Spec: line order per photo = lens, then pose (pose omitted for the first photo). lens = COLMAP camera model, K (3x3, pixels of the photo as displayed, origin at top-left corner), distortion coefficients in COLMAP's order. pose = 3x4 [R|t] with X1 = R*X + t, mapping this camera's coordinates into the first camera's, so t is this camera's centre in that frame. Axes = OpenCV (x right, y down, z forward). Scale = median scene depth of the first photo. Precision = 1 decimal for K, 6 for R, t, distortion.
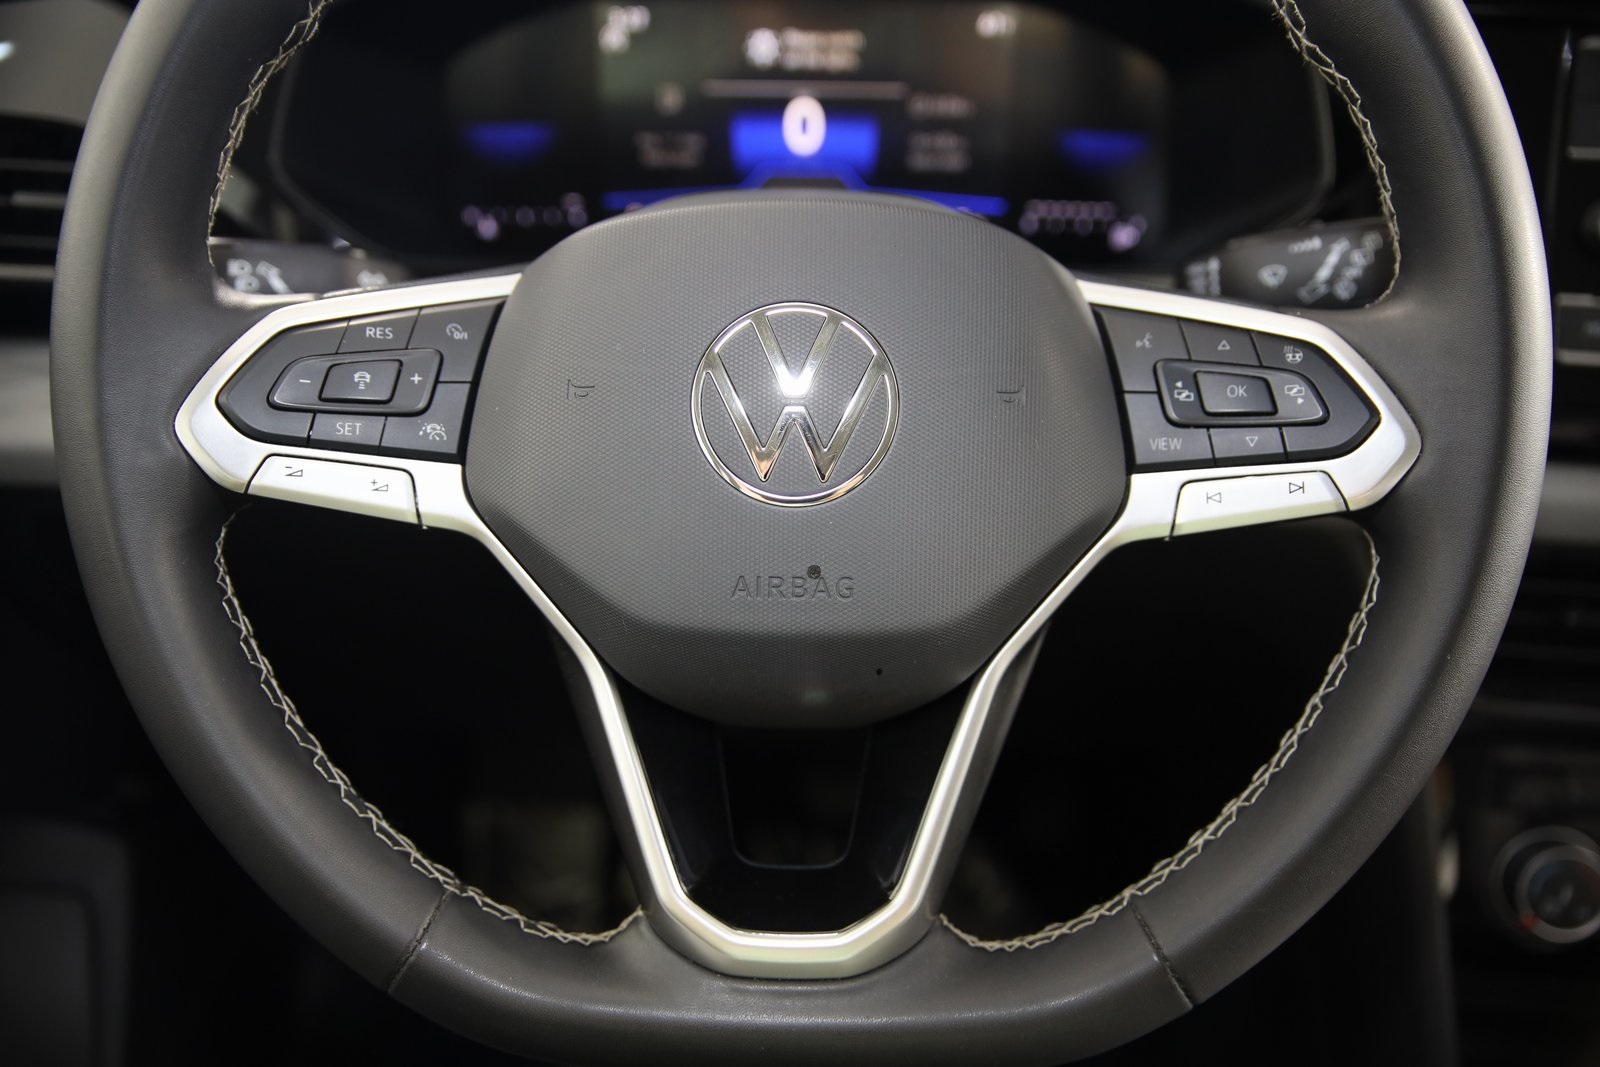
lens RADIAL K [[1405.1, 0, 794.9], [0, 1405.1, 558.6], [0, 0, 1]] dist [-0.067723, 0.001297]
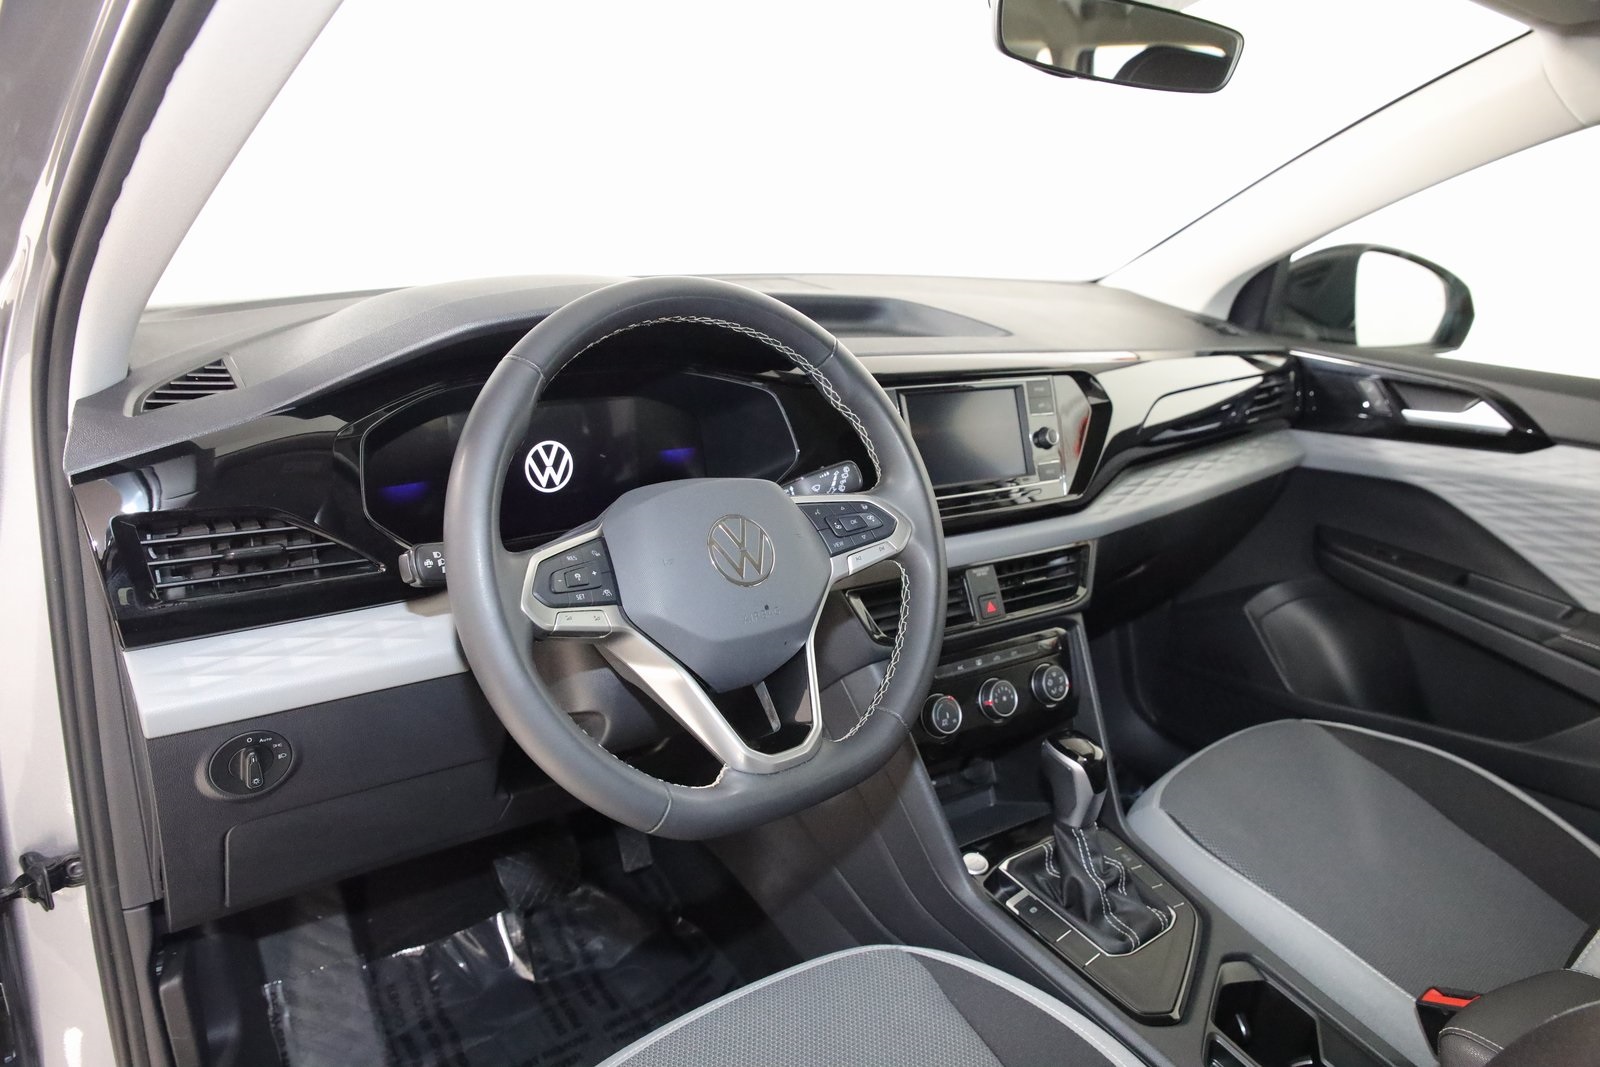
lens RADIAL K [[1069.6, 0, 800.0], [0, 1069.6, 533.5], [0, 0, 1]] dist [-0.145848, 0.097032]
pose [[0.784989, -0.171156, 0.595397, -1.060749], [0.298421, 0.946694, -0.121306, 0.133847], [-0.542897, 0.272903, 0.794221, -0.665673]]
